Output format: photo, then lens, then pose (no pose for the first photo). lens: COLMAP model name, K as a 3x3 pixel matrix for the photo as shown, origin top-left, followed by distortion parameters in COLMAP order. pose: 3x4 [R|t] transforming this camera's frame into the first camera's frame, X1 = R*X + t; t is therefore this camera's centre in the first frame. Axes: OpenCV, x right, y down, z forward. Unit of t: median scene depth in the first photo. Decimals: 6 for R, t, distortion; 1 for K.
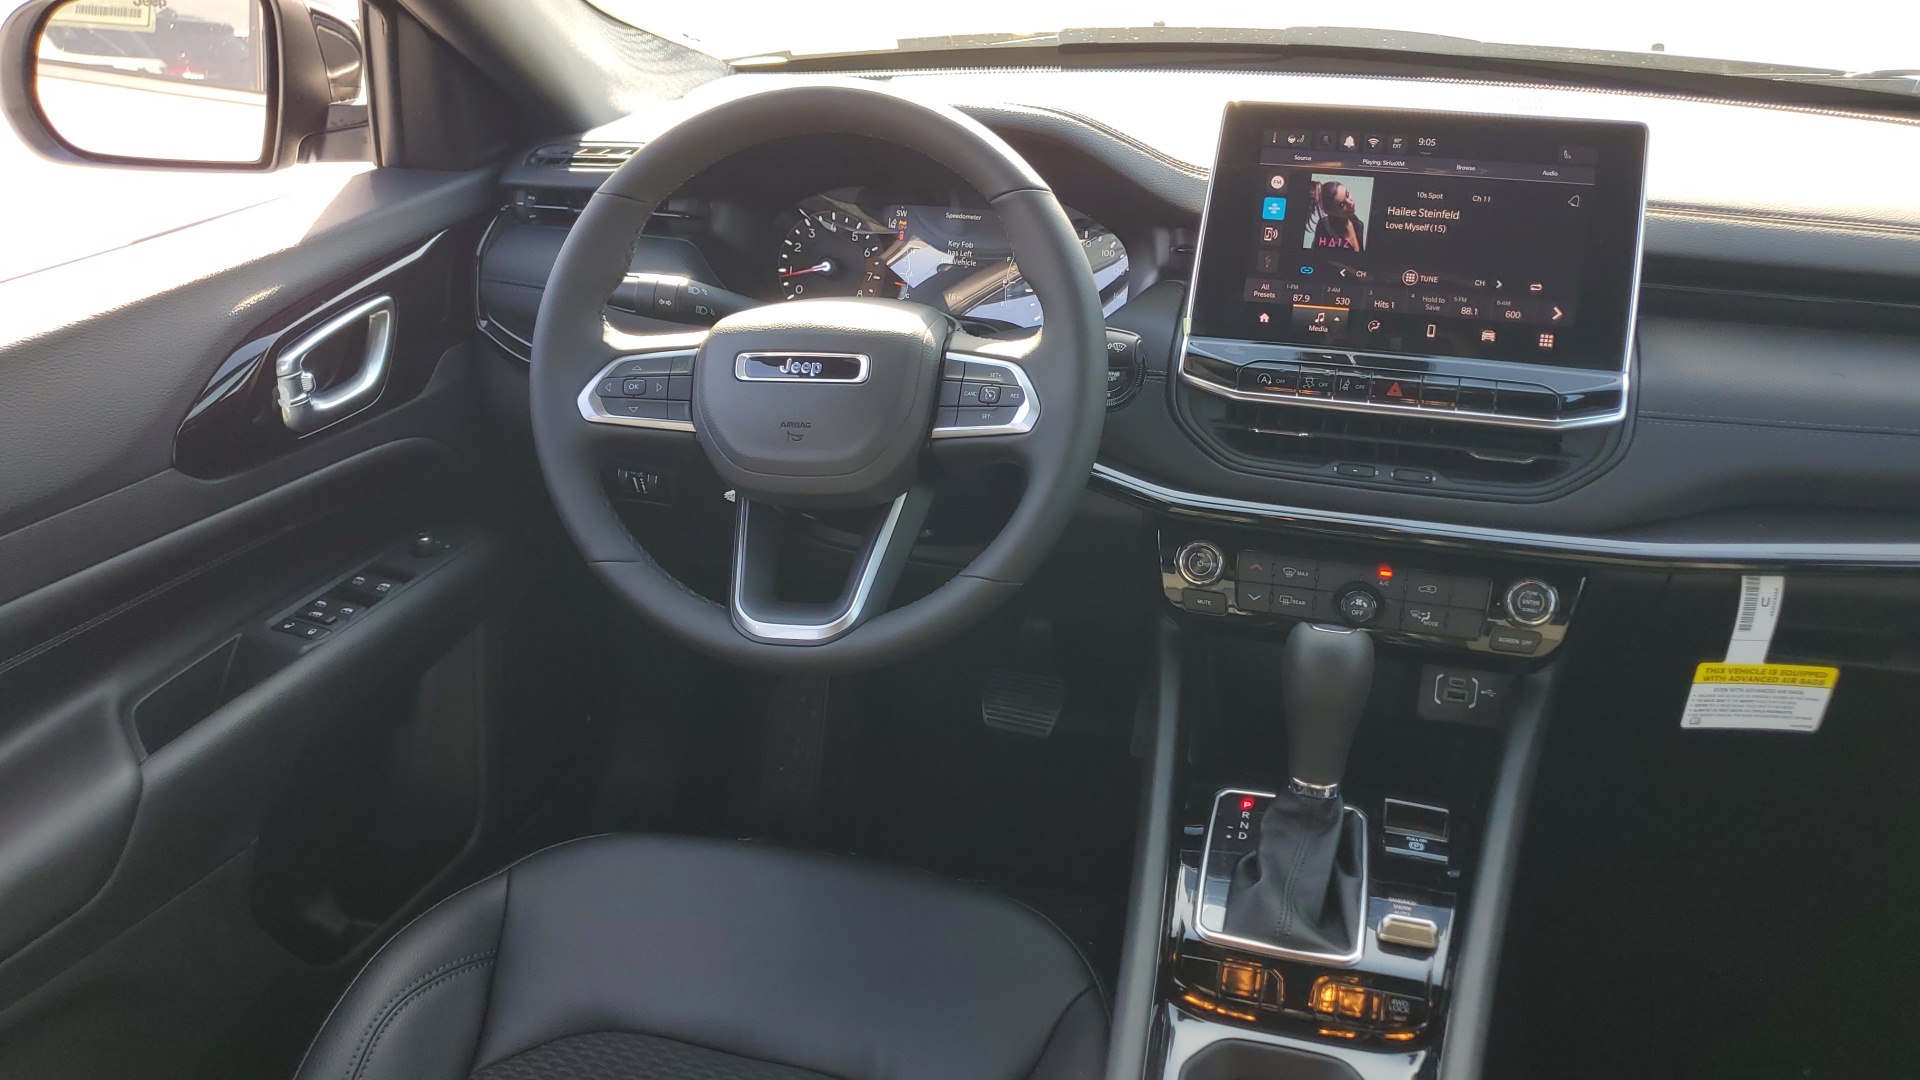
lens RADIAL K [[1474.3, 0, 978.0], [0, 1474.3, 547.8], [0, 0, 1]] dist [0.261334, -0.673719]
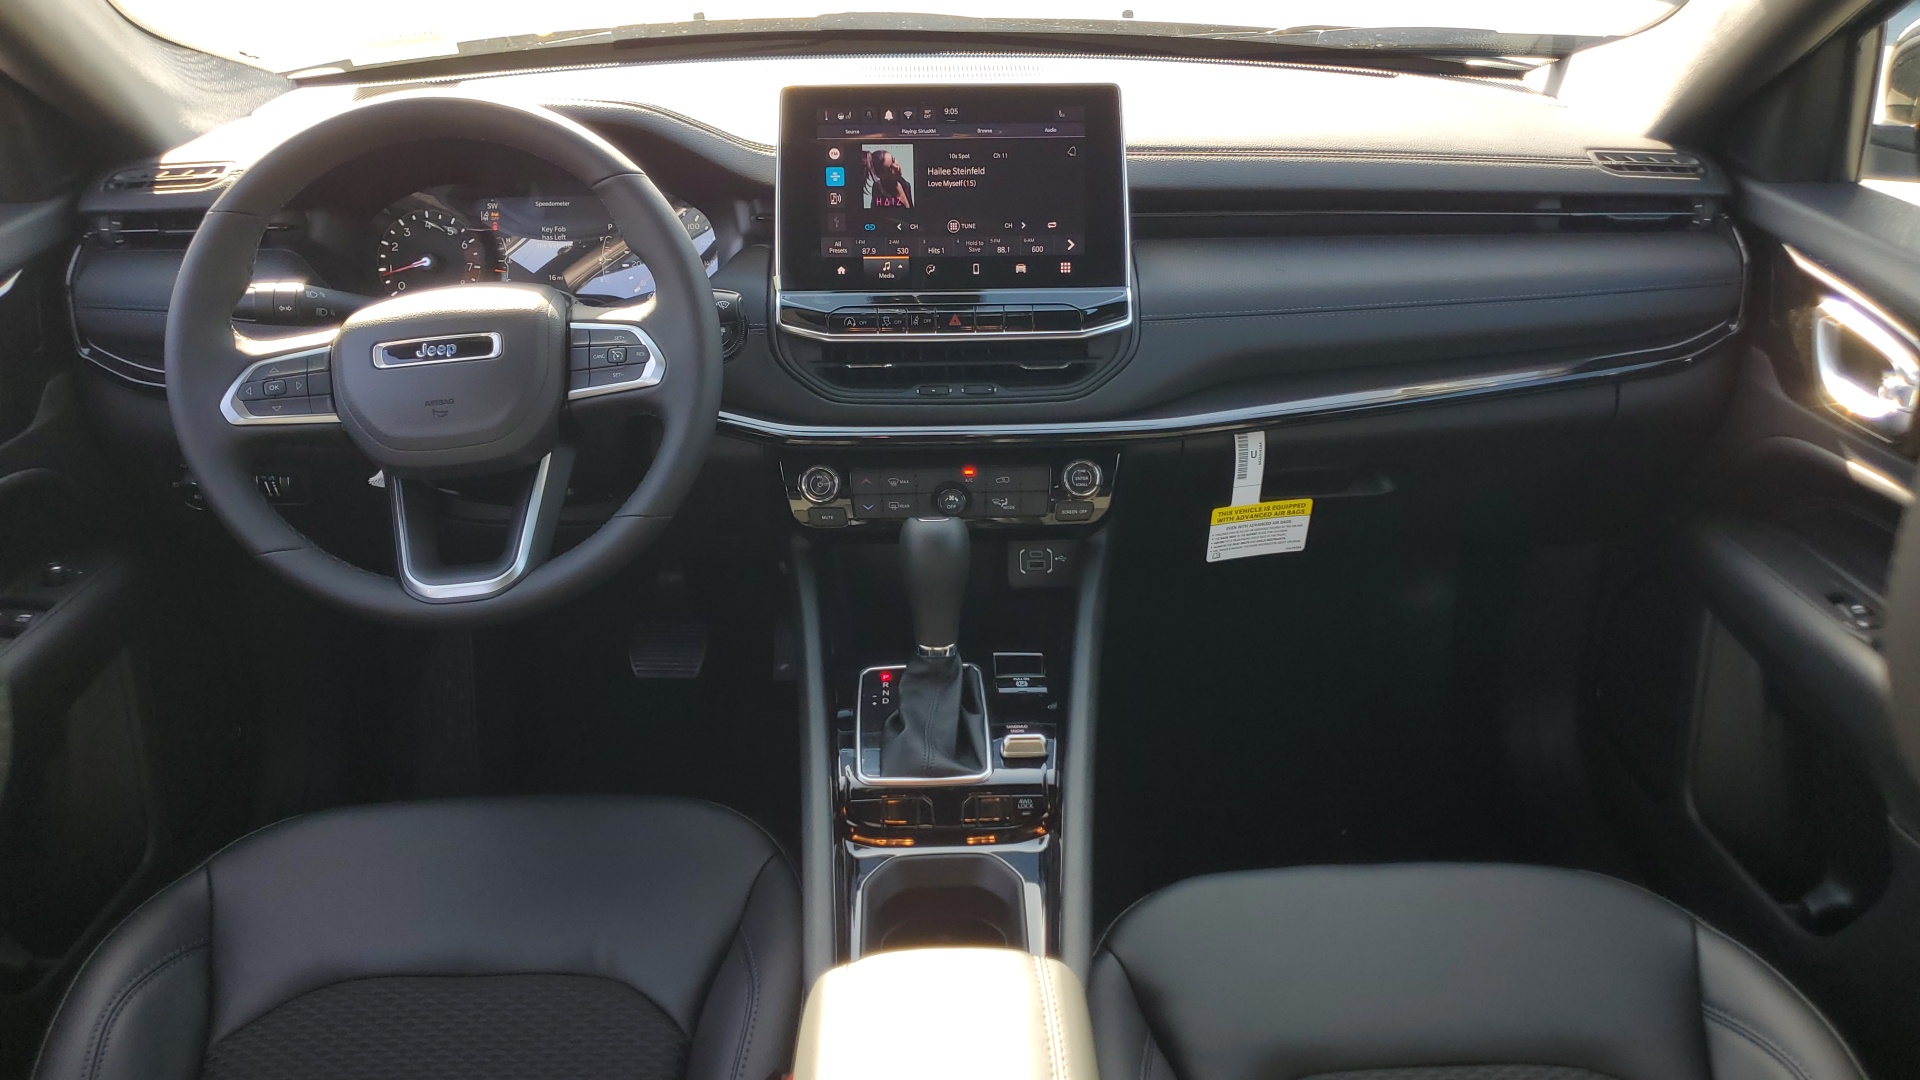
lens RADIAL K [[1503.0, 0, 965.0], [0, 1503.0, 555.3], [0, 0, 1]] dist [0.017060, -0.004040]
pose [[0.956895, -0.141381, 0.253701, -0.047246], [0.136548, 0.989955, 0.036652, 0.038599], [-0.256334, -0.000430, 0.966588, -0.166214]]
